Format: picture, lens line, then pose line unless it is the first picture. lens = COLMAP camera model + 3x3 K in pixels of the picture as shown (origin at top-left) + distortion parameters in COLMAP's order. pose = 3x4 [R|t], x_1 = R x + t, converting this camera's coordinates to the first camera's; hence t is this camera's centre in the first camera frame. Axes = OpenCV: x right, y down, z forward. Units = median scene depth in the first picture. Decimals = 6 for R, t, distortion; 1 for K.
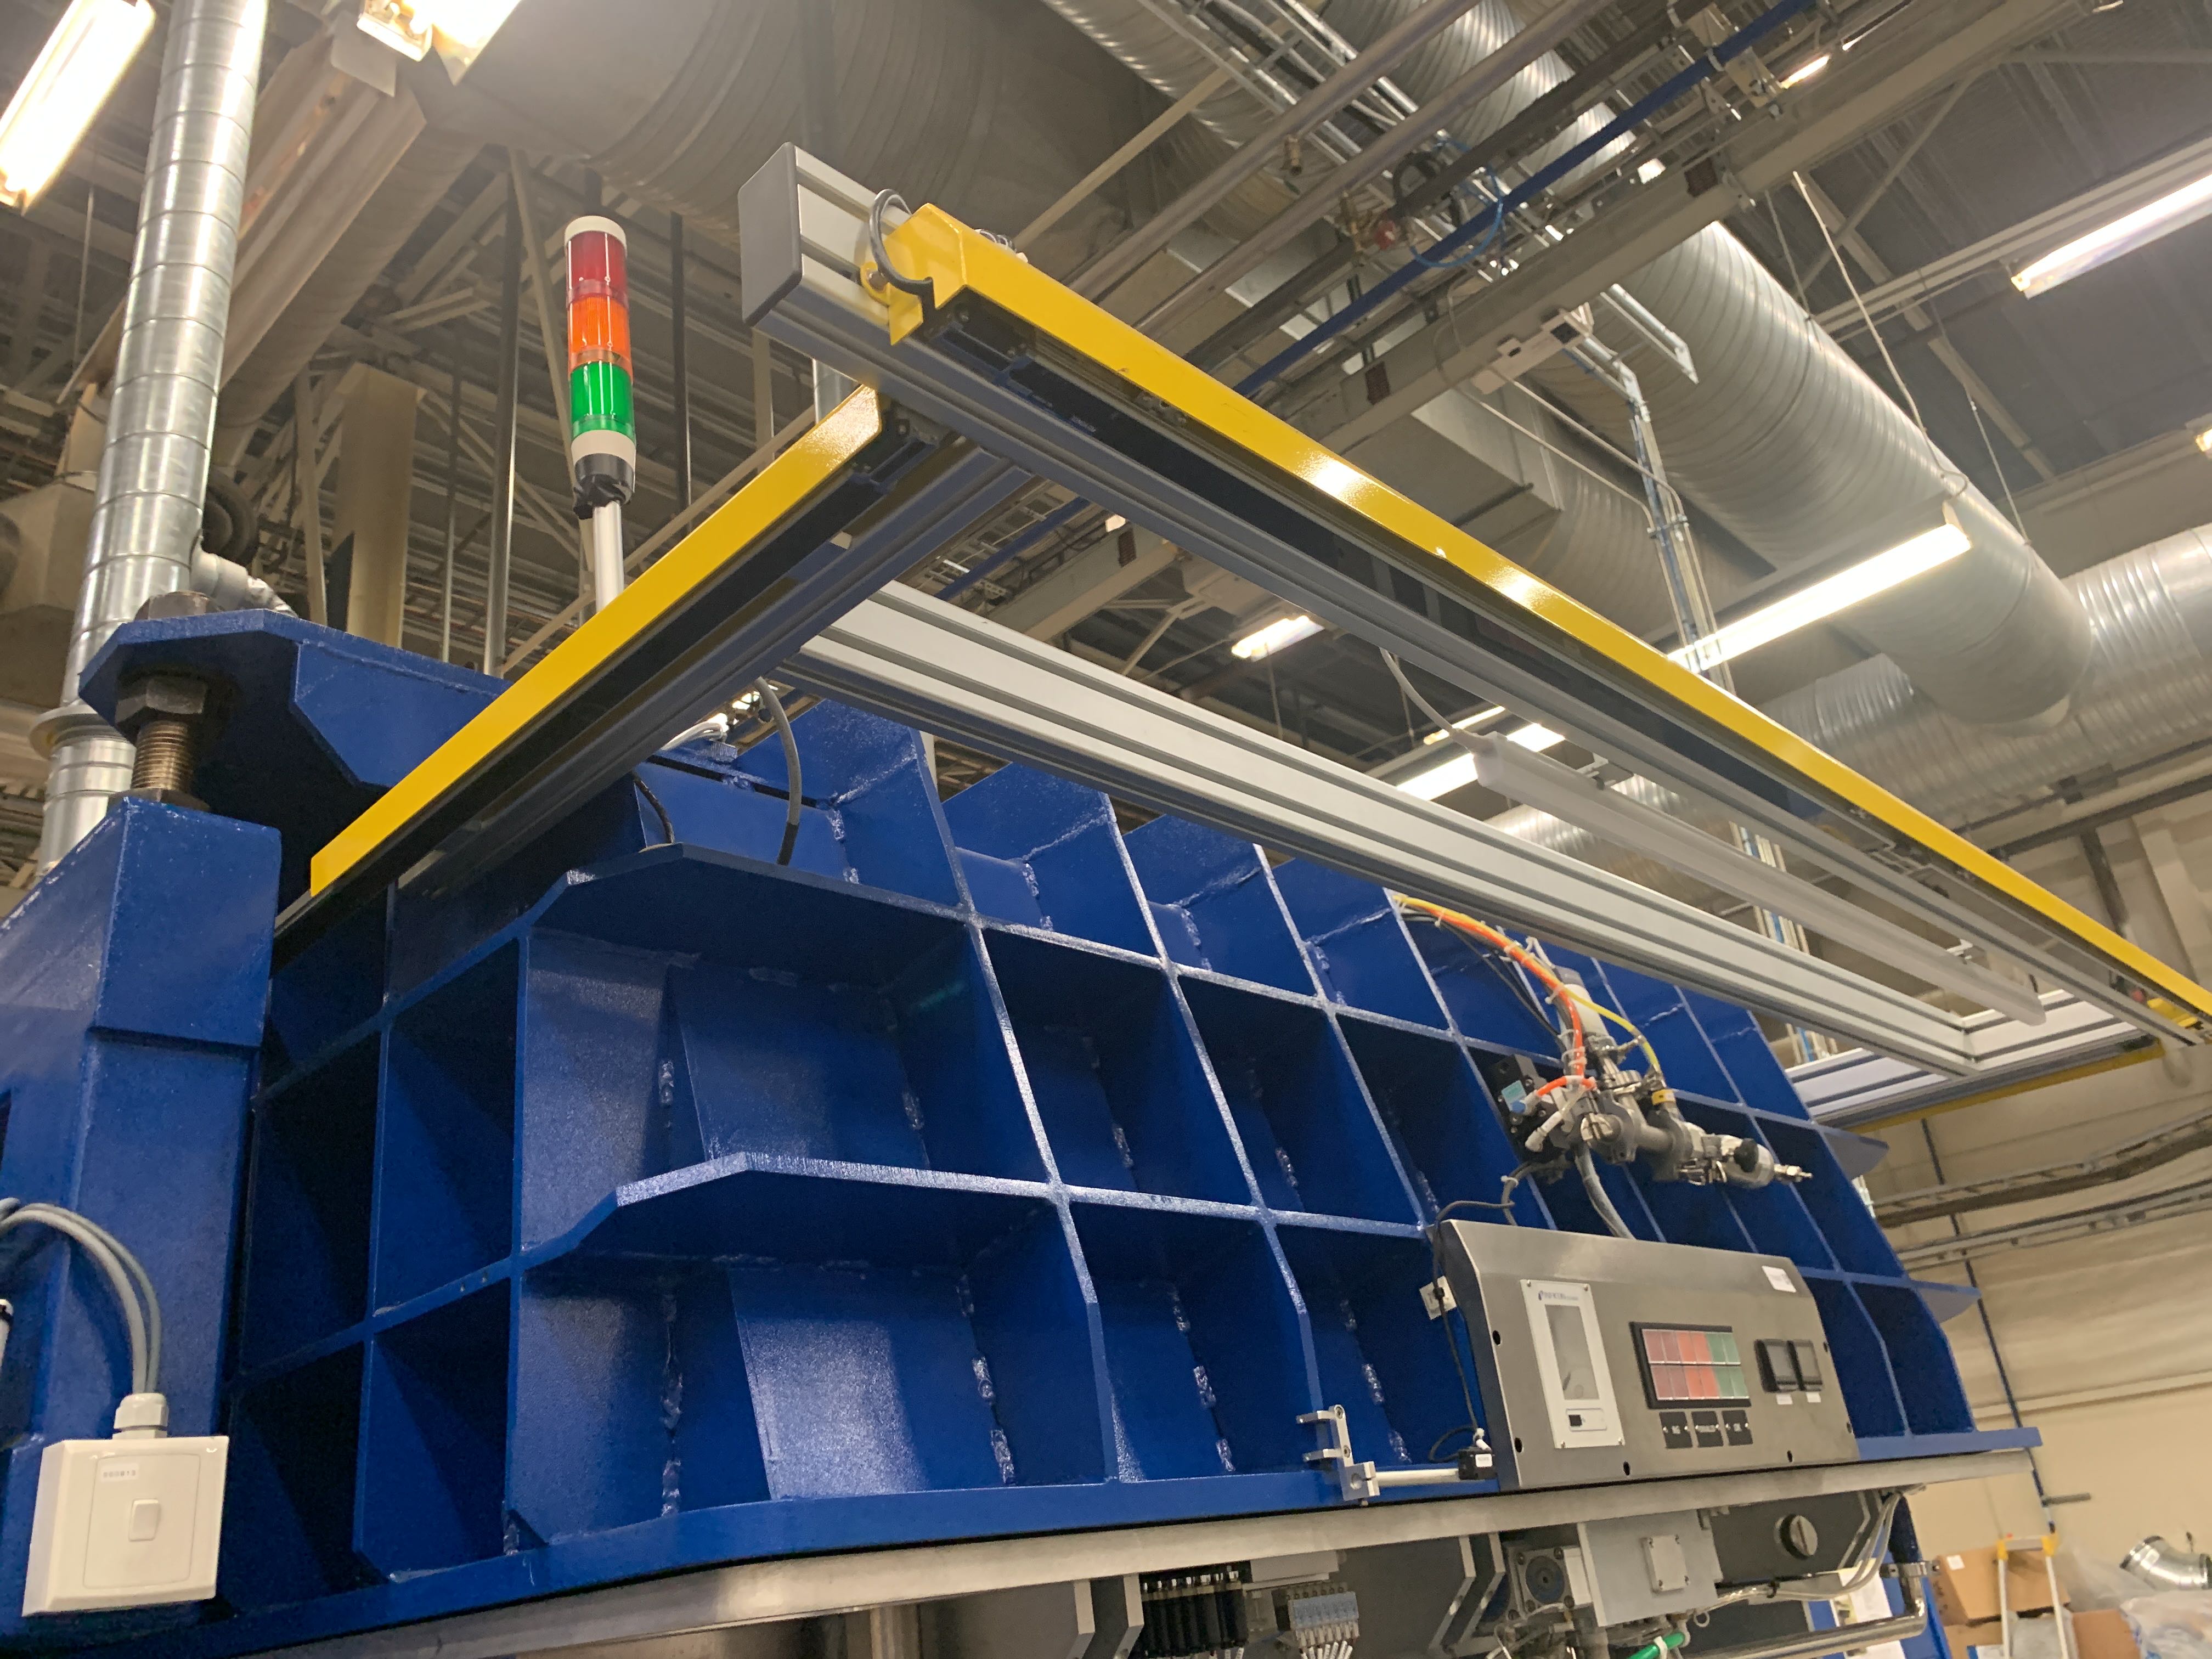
lens RADIAL K [[1685.9, 0, 1090.2], [0, 1685.9, 835.4], [0, 0, 1]] dist [0.043458, -0.030065]
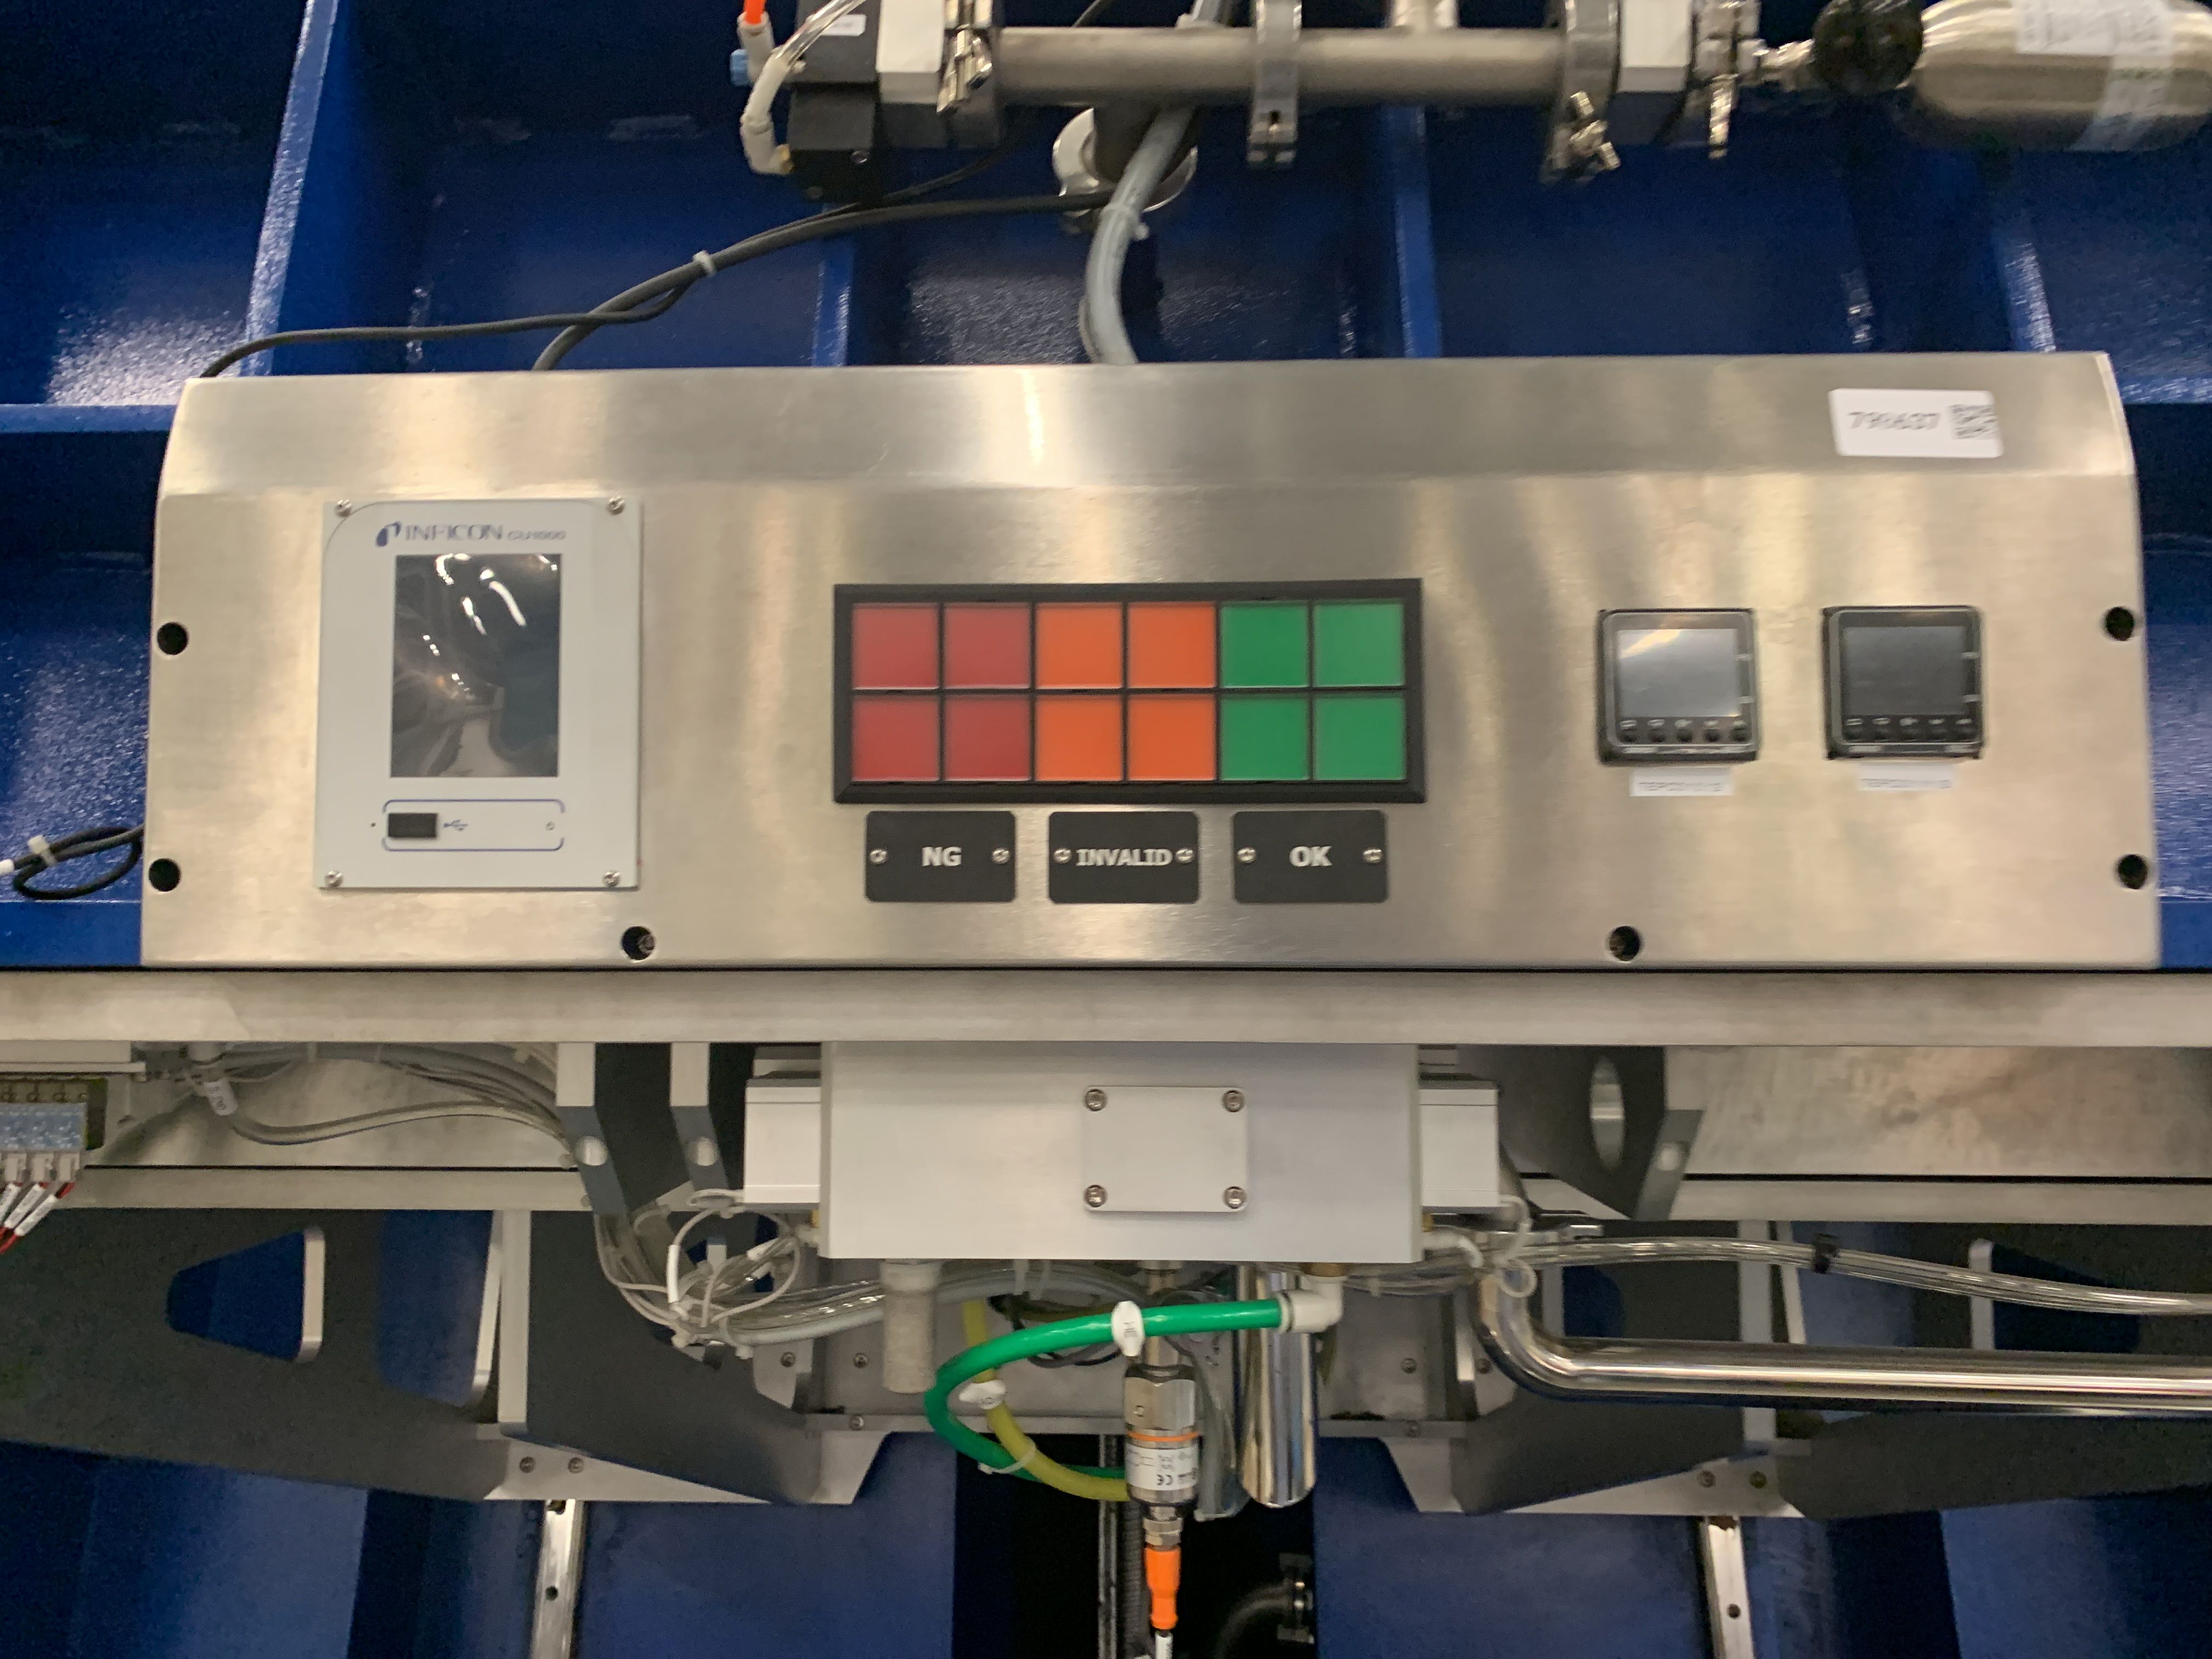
lens RADIAL K [[1685.9, 0, 1076.3], [0, 1685.9, 816.4], [0, 0, 1]] dist [0.043458, -0.030065]
pose [[0.674515, 0.055194, -0.736195, 0.705327], [0.226091, 0.933844, 0.277161, 0.268675], [0.702789, -0.353396, 0.617413, 0.872526]]
